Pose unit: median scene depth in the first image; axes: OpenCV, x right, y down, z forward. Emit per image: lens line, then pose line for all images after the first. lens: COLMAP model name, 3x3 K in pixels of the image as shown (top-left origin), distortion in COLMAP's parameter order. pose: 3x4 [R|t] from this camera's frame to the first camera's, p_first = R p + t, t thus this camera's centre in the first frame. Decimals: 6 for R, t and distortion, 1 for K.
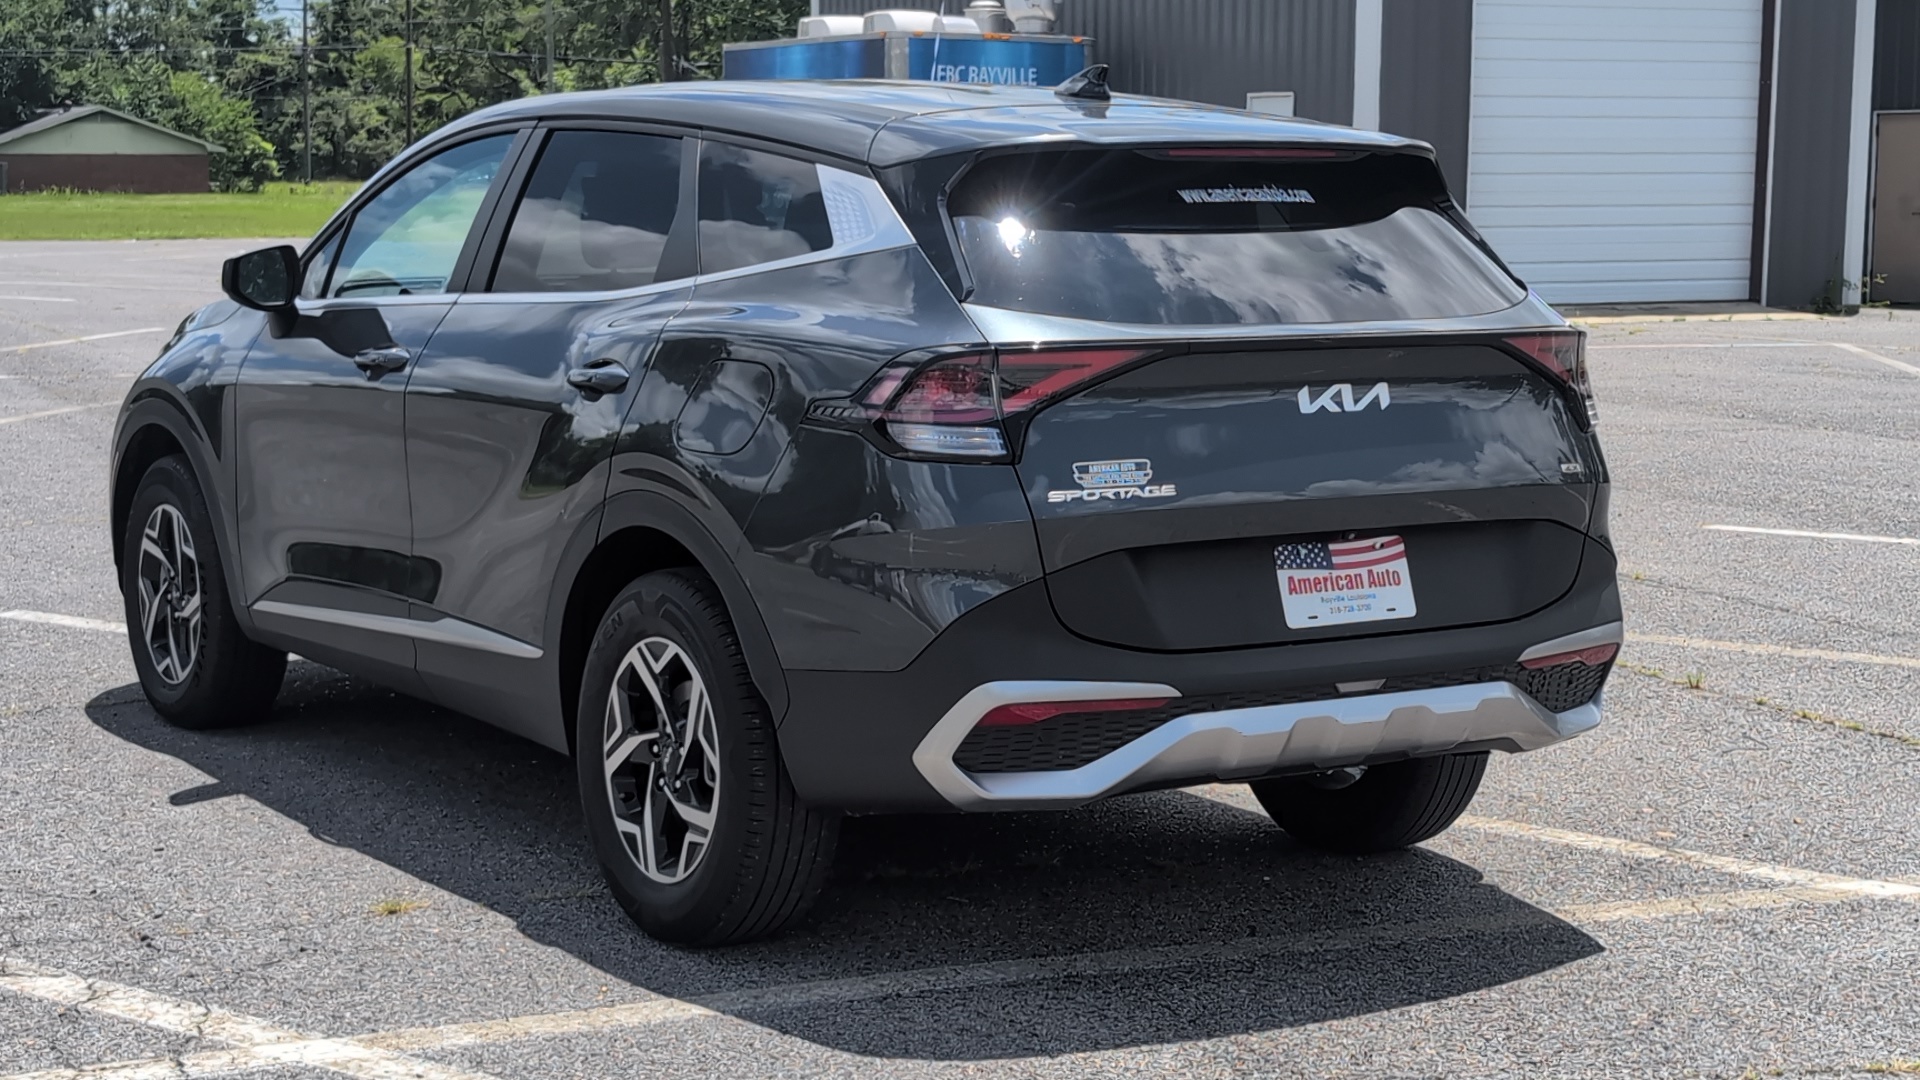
lens RADIAL K [[3271.3, 0, 962.2], [0, 3271.3, 549.9], [0, 0, 1]] dist [0.076559, 0.000000]
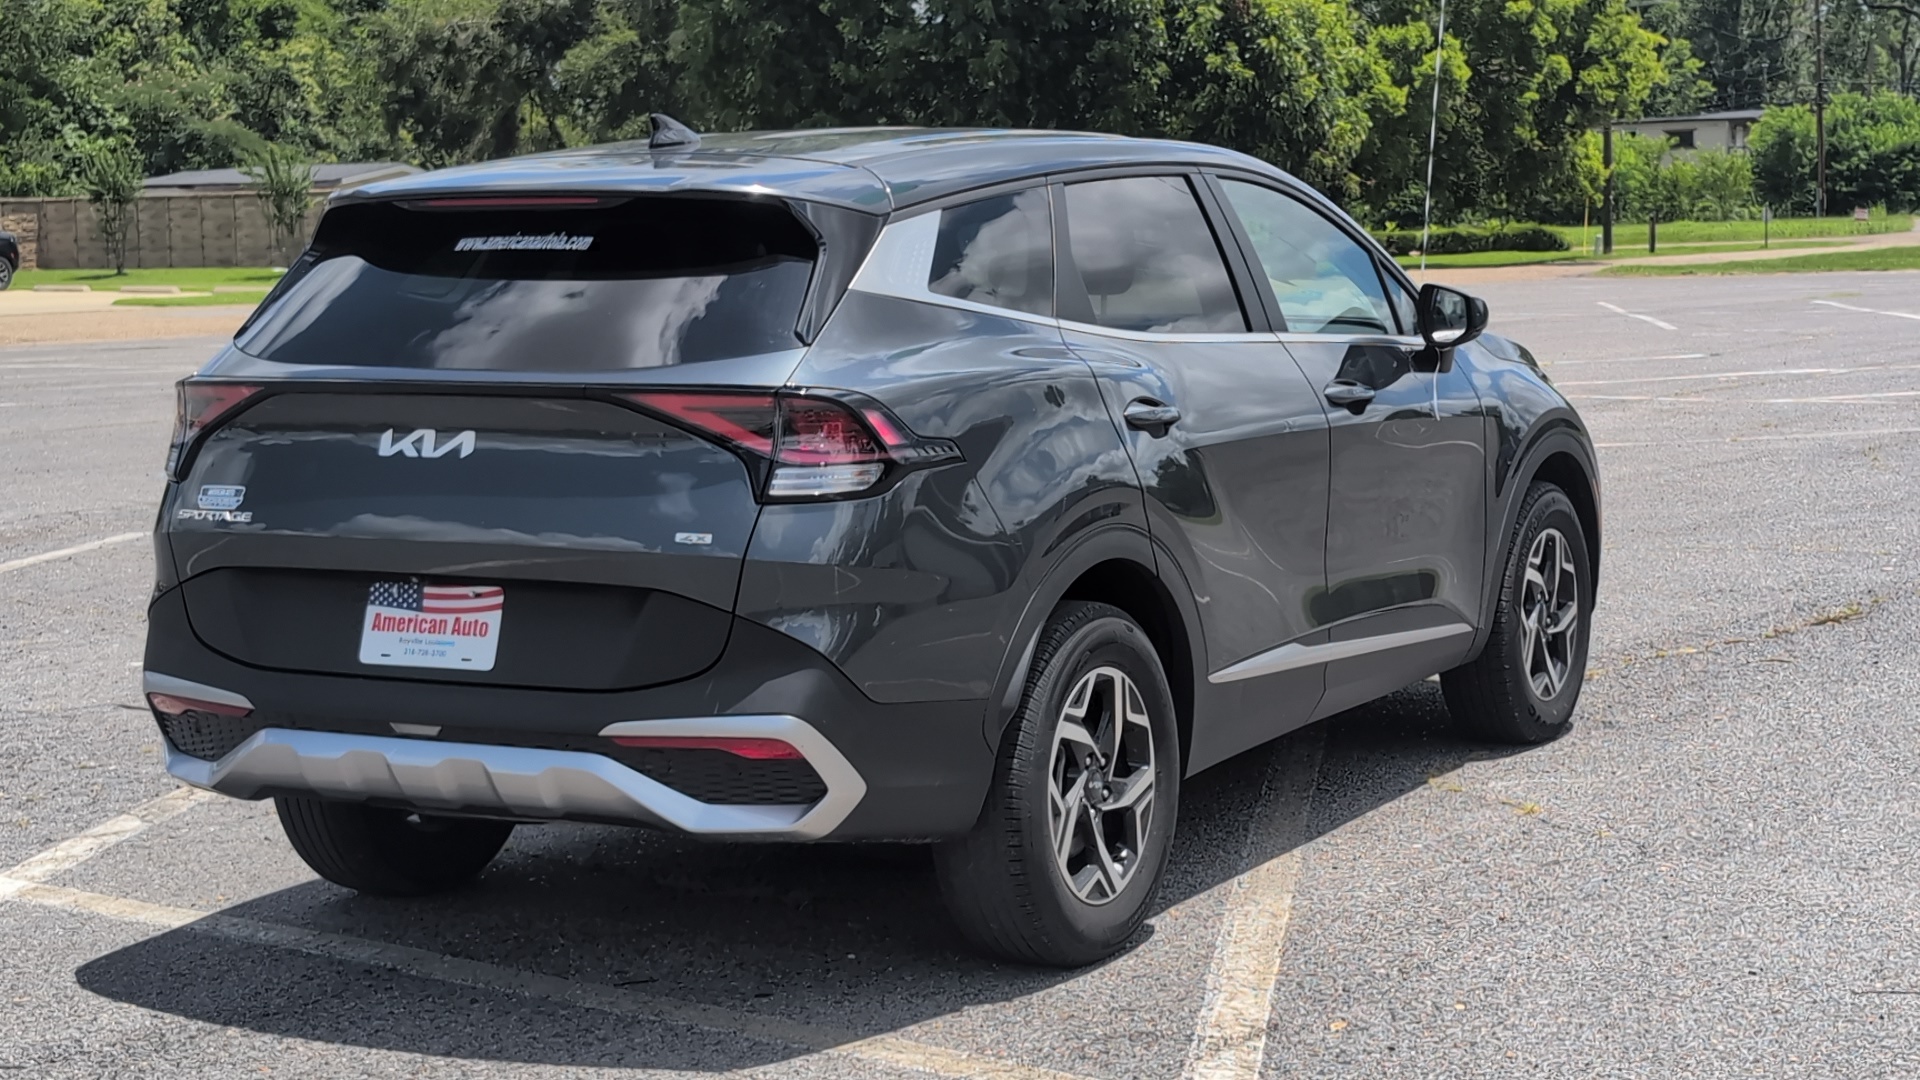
lens RADIAL K [[3271.3, 0, 959.3], [0, 3271.3, 539.8], [0, 0, 1]] dist [0.076559, 0.000000]
pose [[0.467080, 0.079082, -0.880672, 1.084282], [-0.083396, 0.995493, 0.045162, -0.076100], [0.880274, 0.052350, 0.471570, 0.667187]]
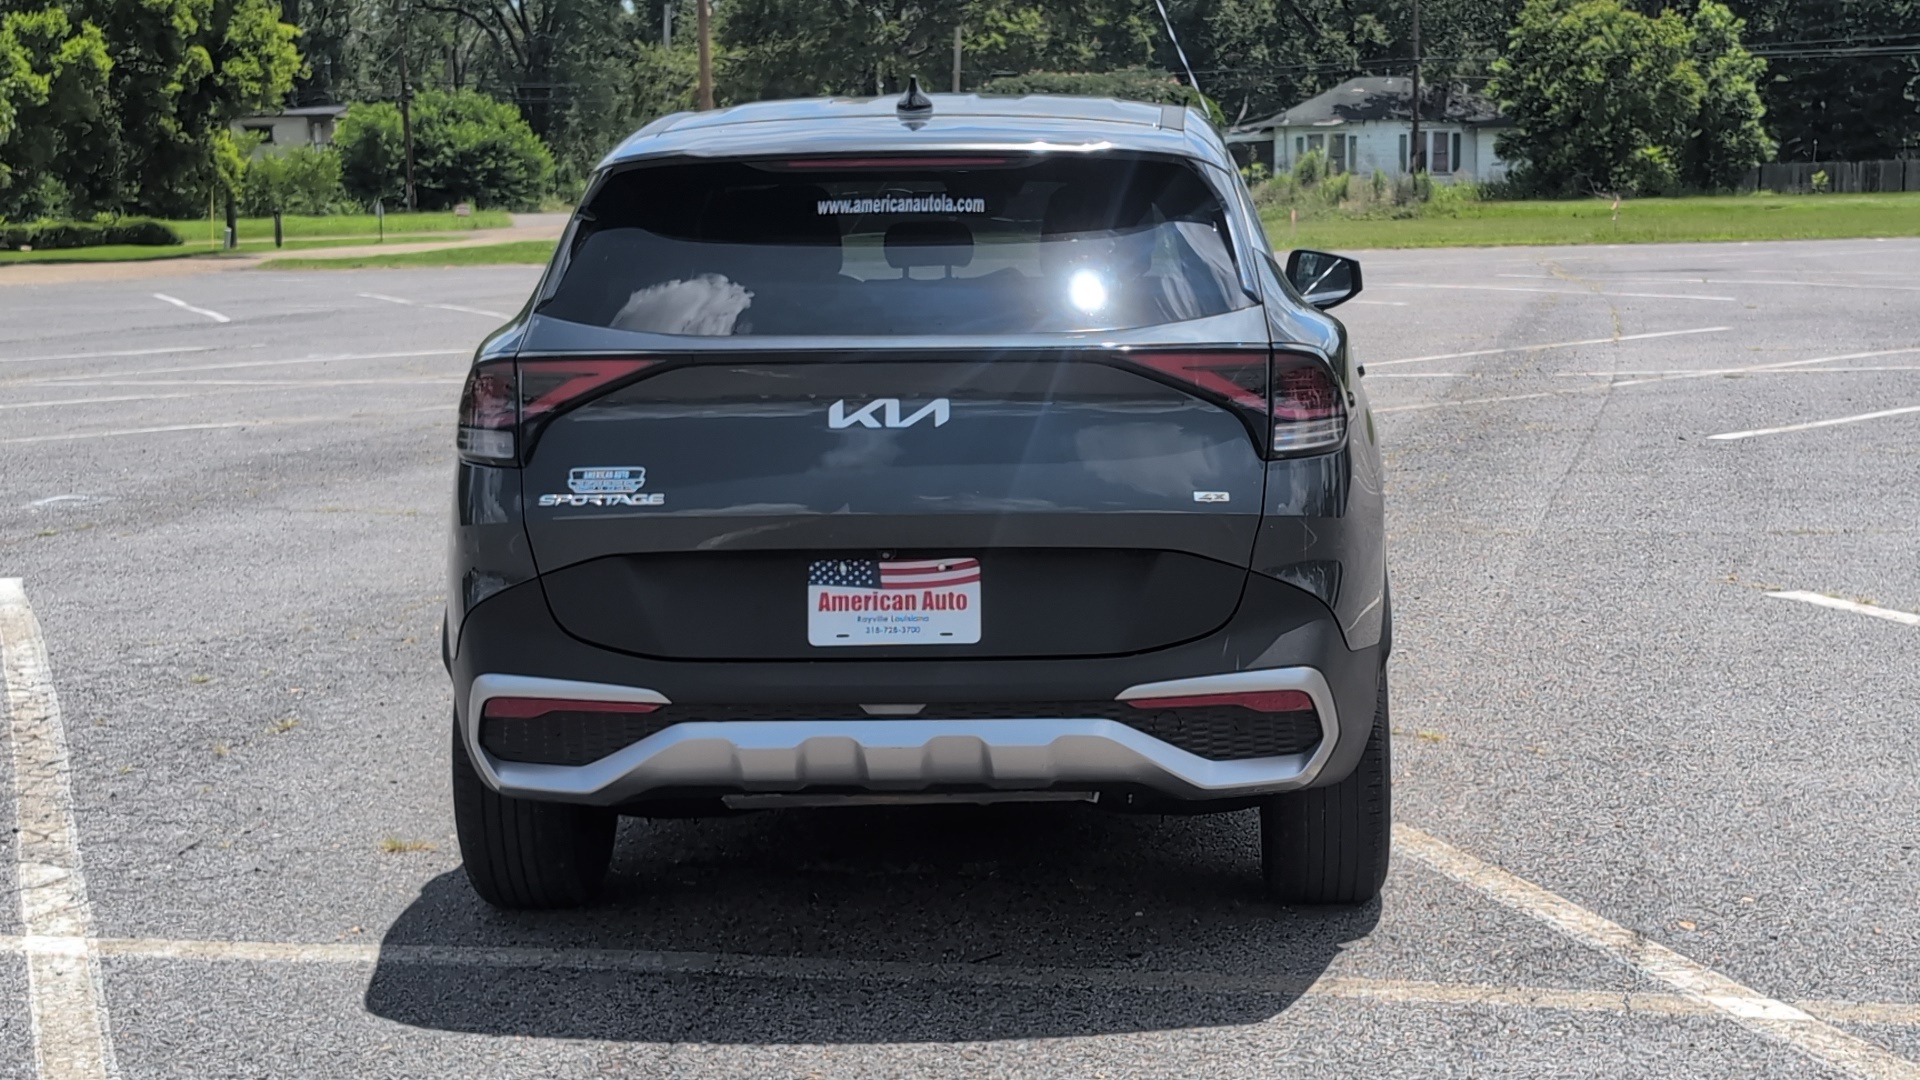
lens RADIAL K [[3271.3, 0, 959.8], [0, 3271.3, 528.1], [0, 0, 1]] dist [0.076559, 0.000000]
pose [[0.811580, 0.046030, -0.582425, 0.700668], [-0.048207, 0.998768, 0.011759, -0.024682], [0.582249, 0.018534, 0.812799, 0.220533]]
